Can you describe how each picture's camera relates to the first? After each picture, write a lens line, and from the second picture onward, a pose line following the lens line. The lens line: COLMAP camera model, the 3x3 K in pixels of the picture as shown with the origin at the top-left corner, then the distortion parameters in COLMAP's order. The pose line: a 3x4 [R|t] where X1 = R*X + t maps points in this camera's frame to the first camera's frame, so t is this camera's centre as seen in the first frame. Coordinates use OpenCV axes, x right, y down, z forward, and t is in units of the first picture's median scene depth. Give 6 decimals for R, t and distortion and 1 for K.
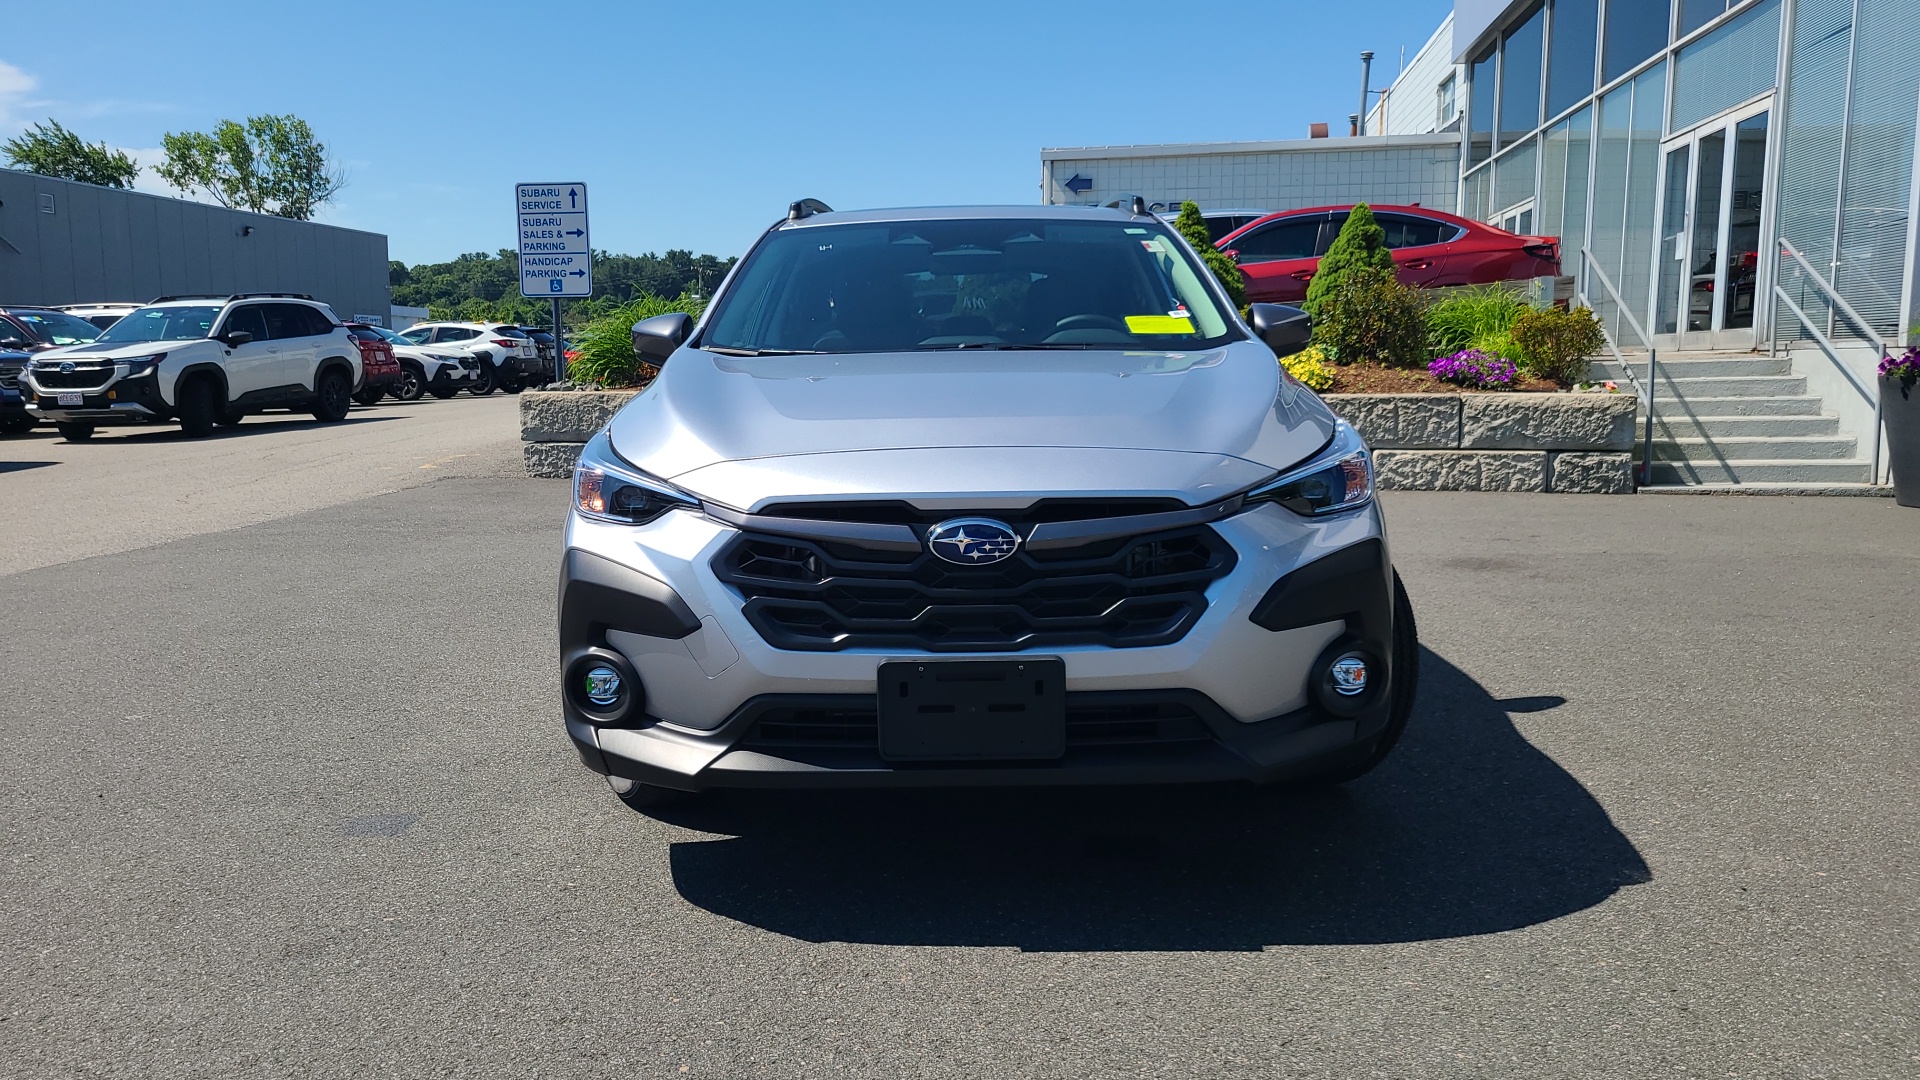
lens RADIAL K [[1458.0, 0, 904.2], [0, 1458.0, 545.4], [0, 0, 1]] dist [0.034583, -0.015970]
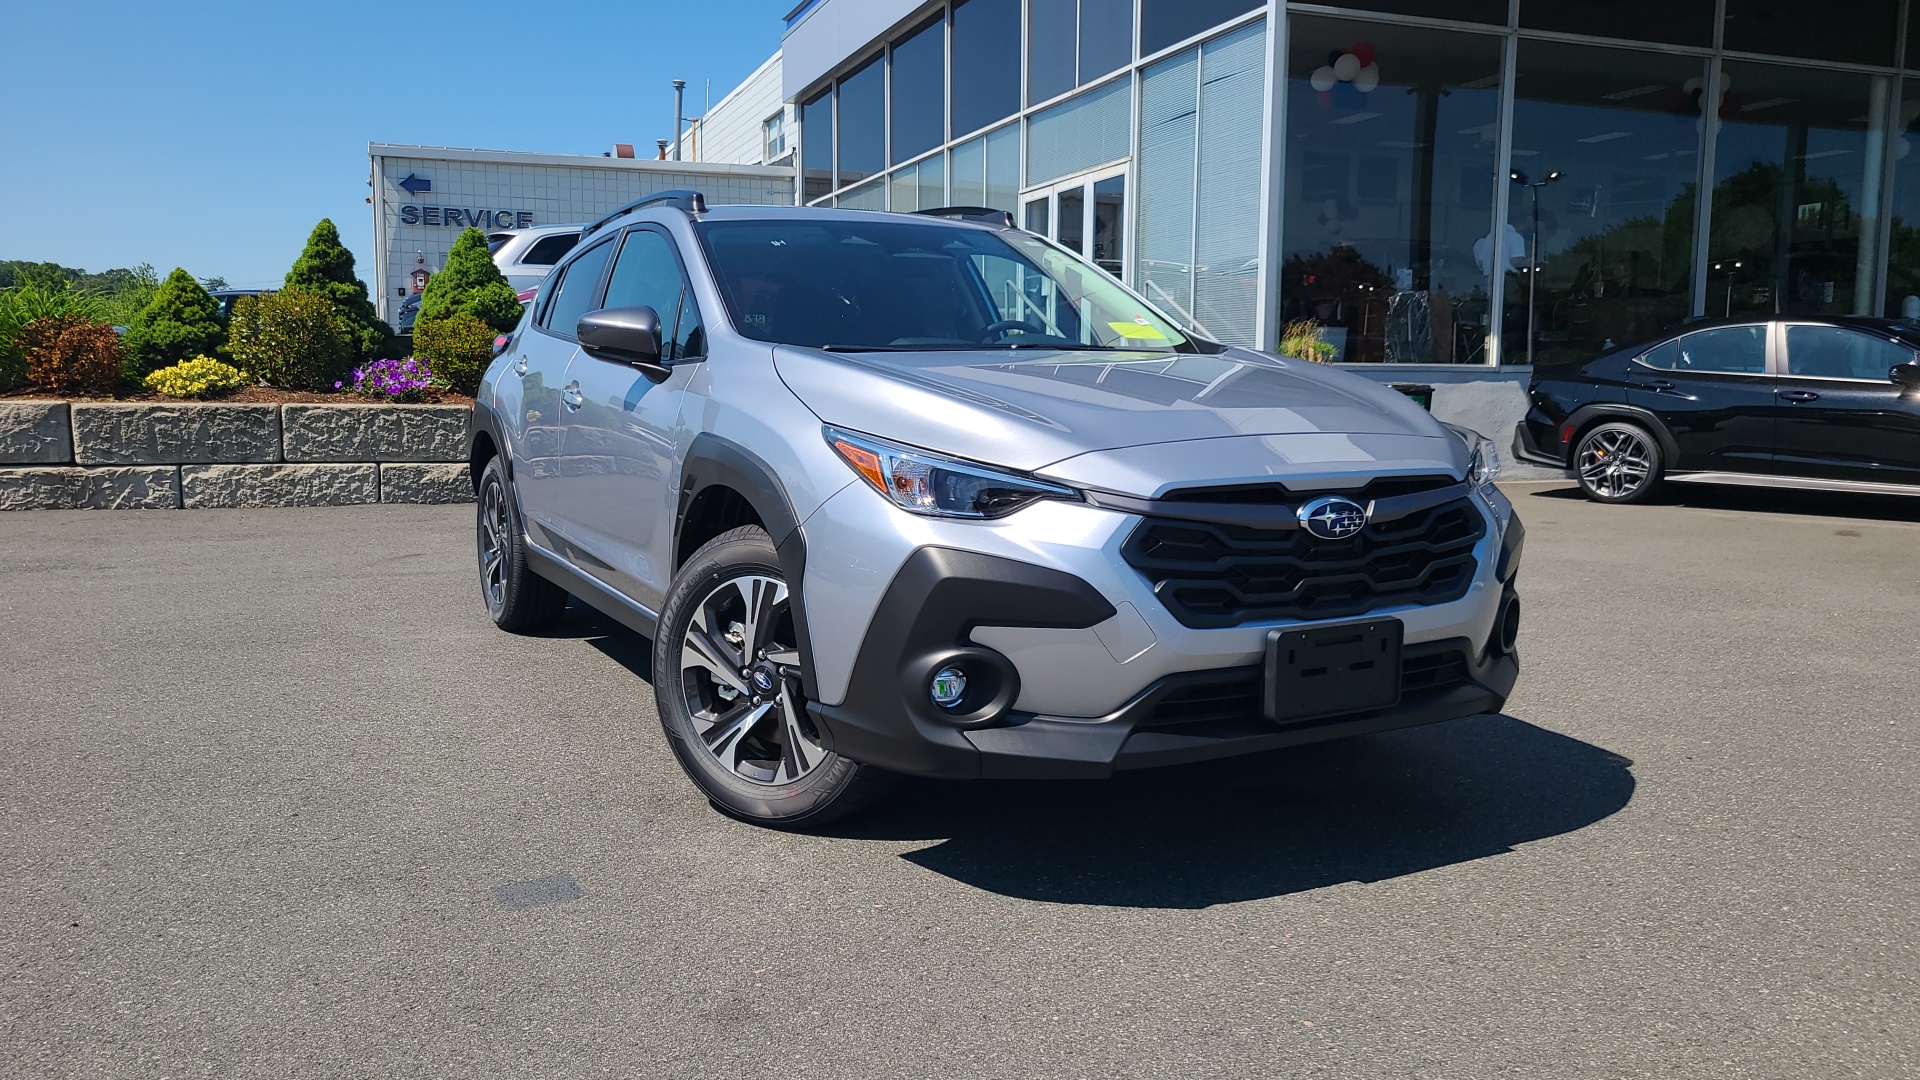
lens RADIAL K [[1458.0, 0, 958.2], [0, 1458.0, 552.5], [0, 0, 1]] dist [0.034583, -0.015970]
pose [[0.861249, -0.047979, 0.505913, -0.591822], [0.051589, 0.998645, 0.006884, 0.000894], [-0.505557, 0.020171, 0.862557, 0.147035]]
